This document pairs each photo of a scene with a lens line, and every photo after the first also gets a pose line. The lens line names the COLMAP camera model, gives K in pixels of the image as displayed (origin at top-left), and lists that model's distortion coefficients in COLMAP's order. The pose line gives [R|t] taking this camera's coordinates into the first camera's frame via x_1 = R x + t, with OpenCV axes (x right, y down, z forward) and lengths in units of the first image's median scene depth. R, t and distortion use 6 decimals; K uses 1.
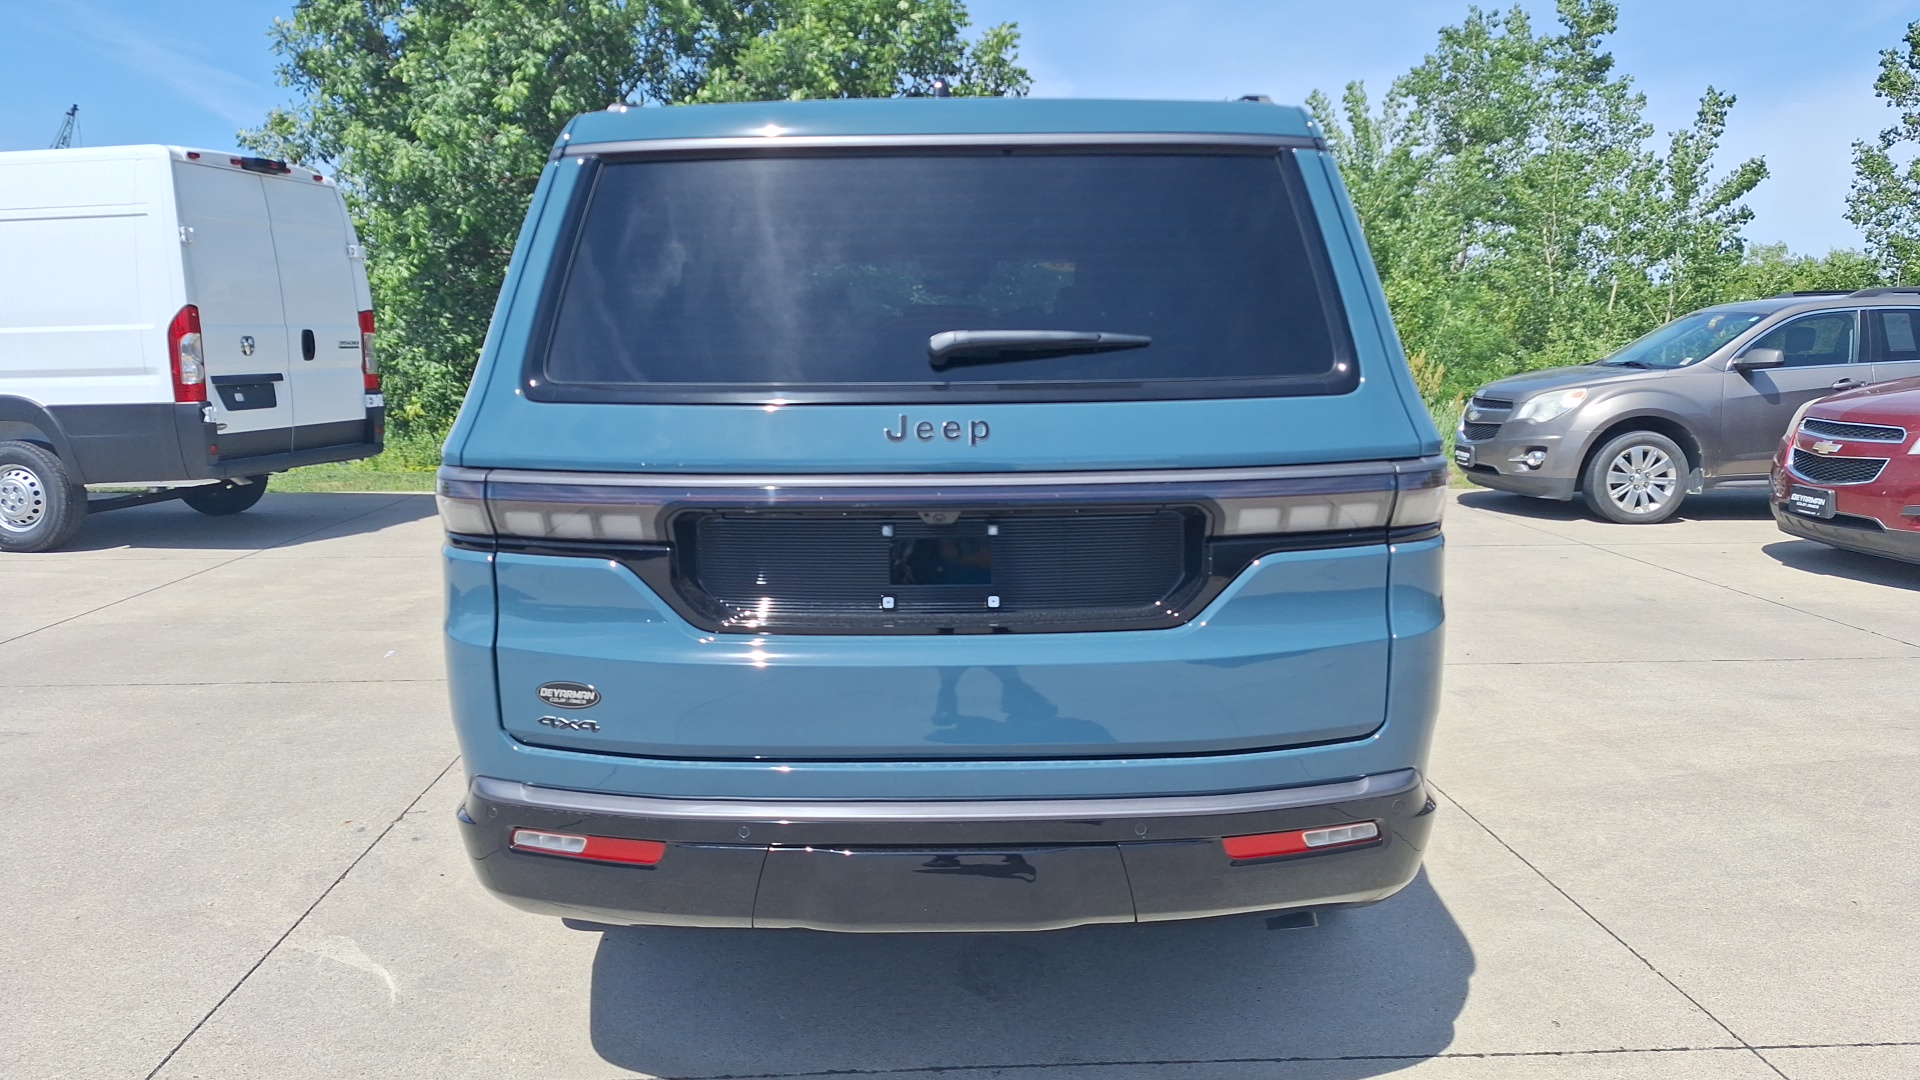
lens RADIAL K [[1368.6, 0, 969.8], [0, 1368.6, 524.0], [0, 0, 1]] dist [0.042892, -0.014189]
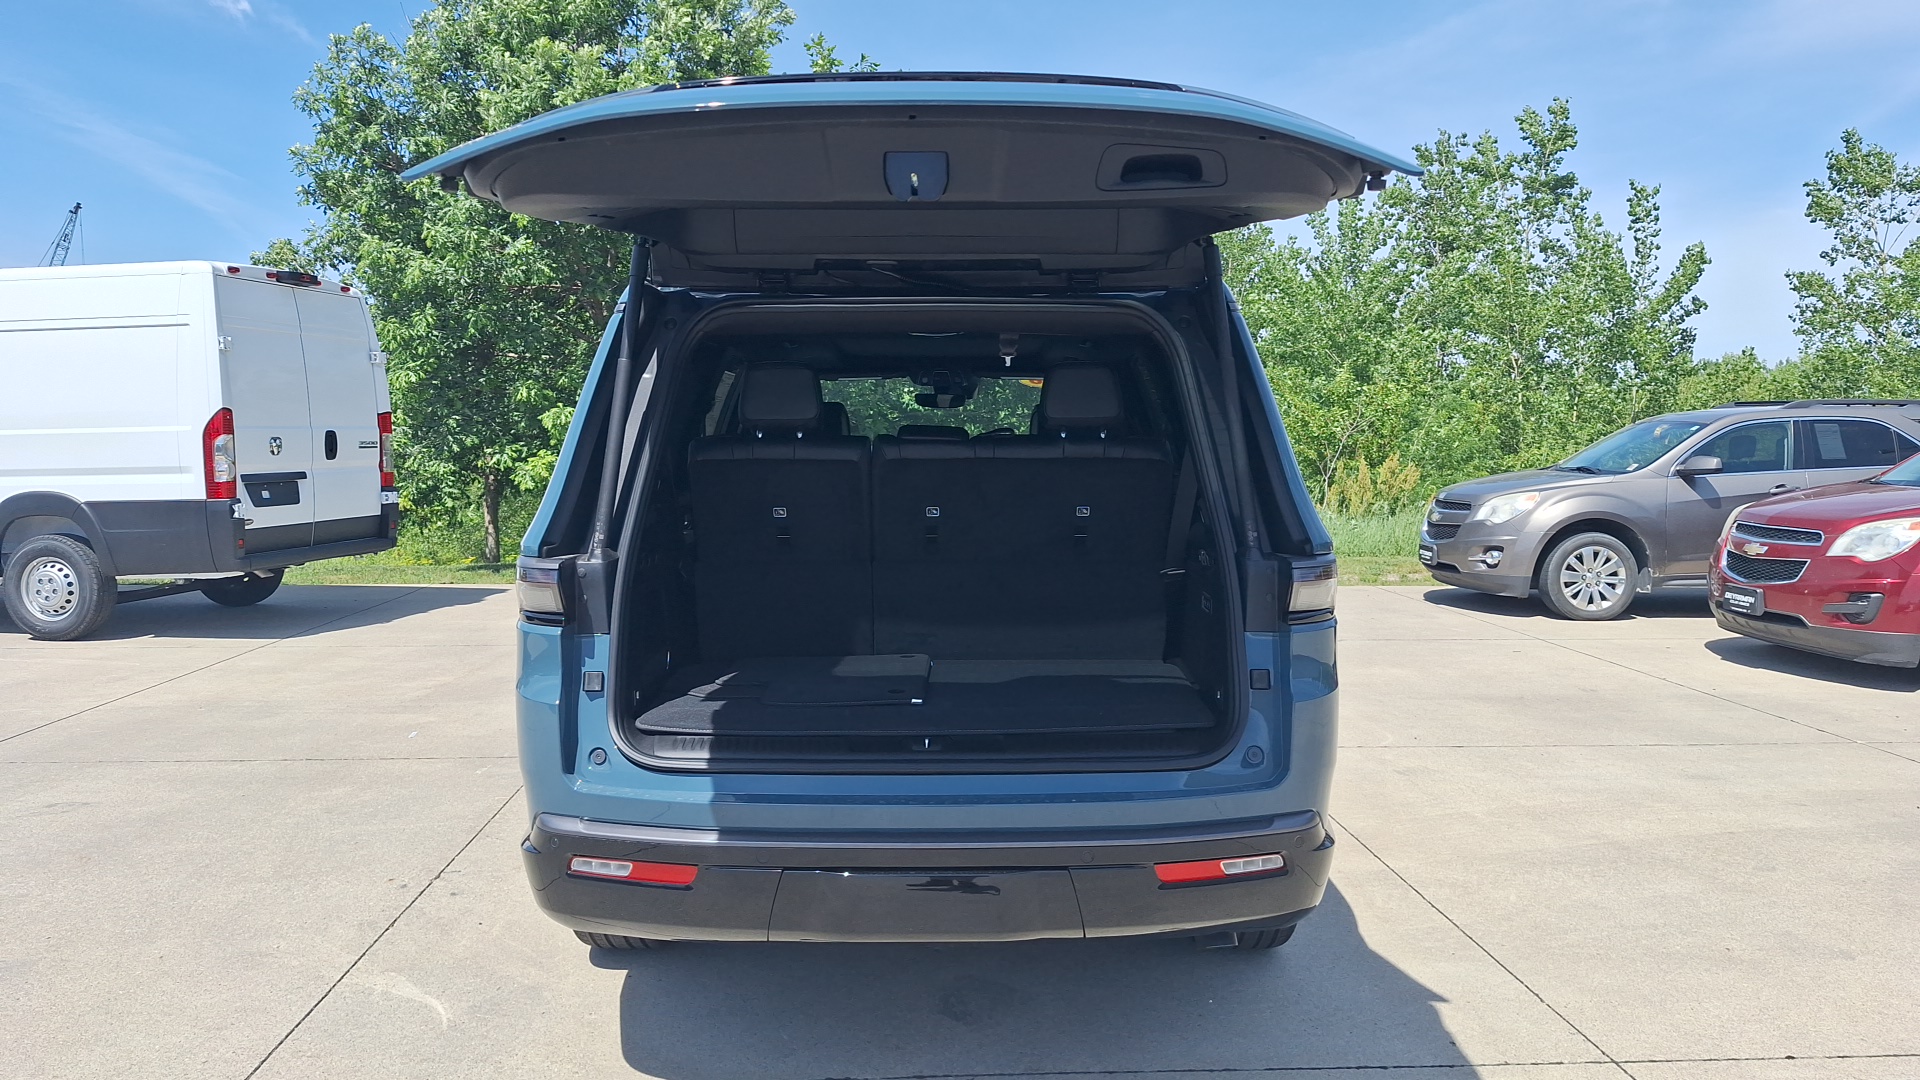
lens RADIAL K [[1368.6, 0, 949.1], [0, 1368.6, 533.9], [0, 0, 1]] dist [0.042892, -0.014189]
pose [[0.999966, 0.004740, -0.006701, 0.003593], [-0.005154, 0.997982, -0.063286, 0.005416], [0.006387, 0.063318, 0.997973, -0.099793]]
